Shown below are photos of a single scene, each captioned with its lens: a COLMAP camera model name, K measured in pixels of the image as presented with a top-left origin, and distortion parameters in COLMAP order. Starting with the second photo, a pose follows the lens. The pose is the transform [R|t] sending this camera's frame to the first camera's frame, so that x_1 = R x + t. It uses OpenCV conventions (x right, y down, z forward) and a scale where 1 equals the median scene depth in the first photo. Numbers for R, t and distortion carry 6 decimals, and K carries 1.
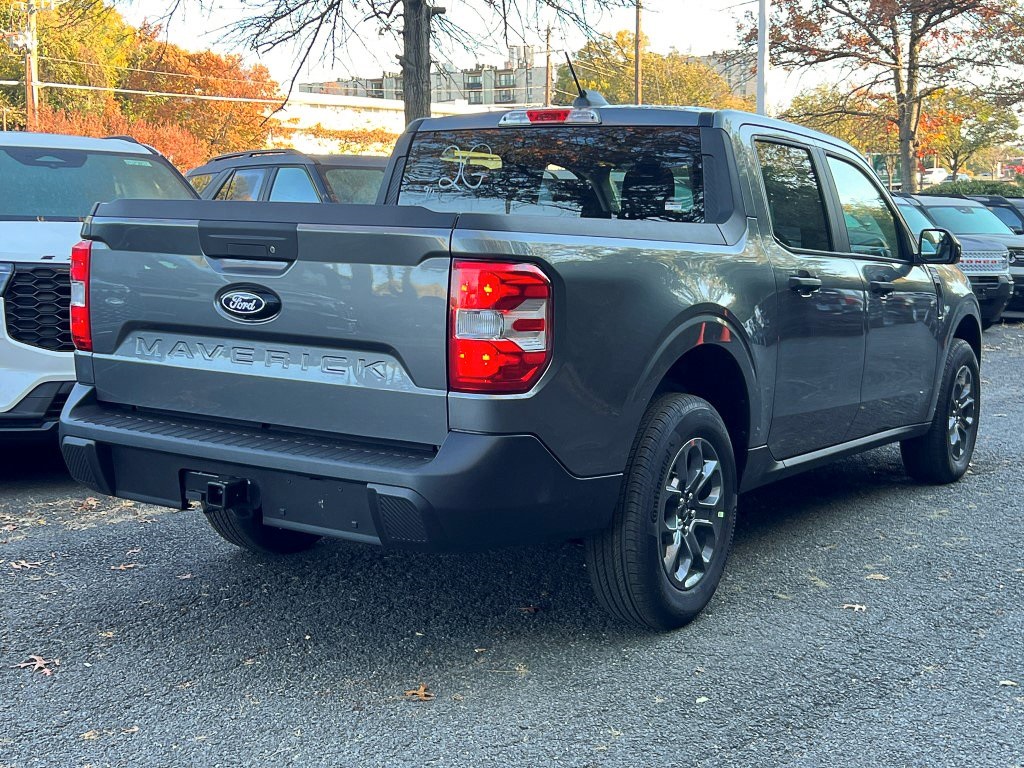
lens RADIAL K [[1347.4, 0, 512.2], [0, 1347.4, 383.8], [0, 0, 1]] dist [-0.010065, 0.000000]
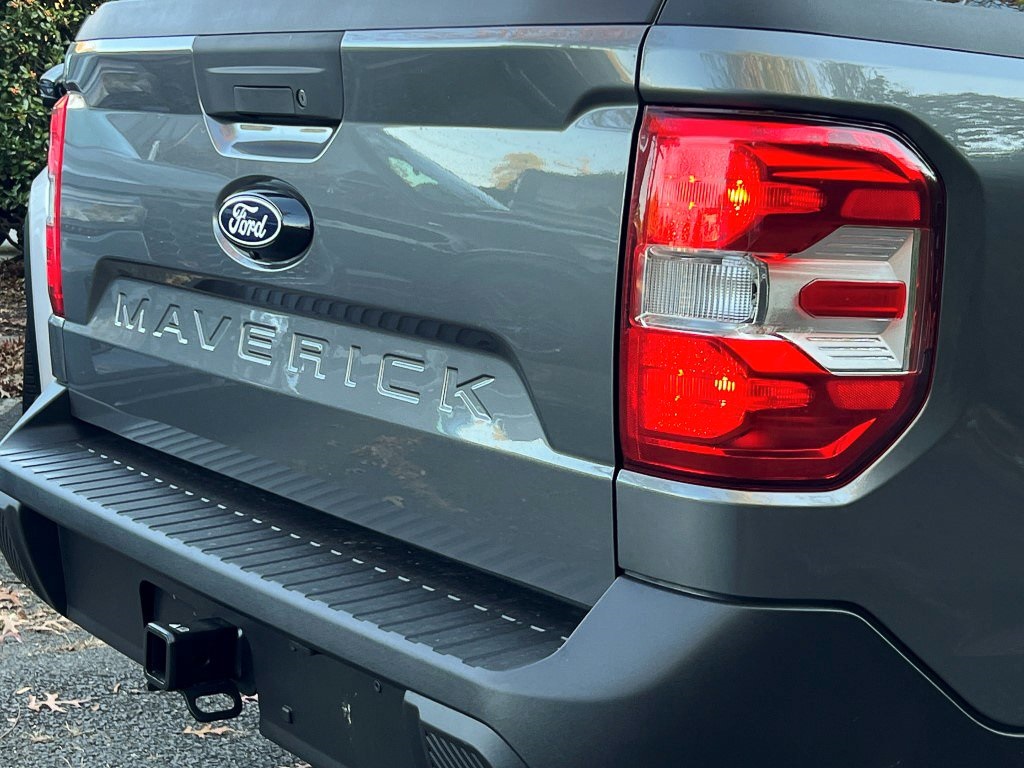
lens RADIAL K [[1831.4, 0, 512.1], [0, 1831.4, 384.4], [0, 0, 1]] dist [0.274408, 0.000000]
pose [[0.937393, 0.064609, -0.342229, 0.095839], [-0.065852, 0.997797, 0.008000, -0.019428], [0.341992, 0.015037, 0.939583, 0.510800]]
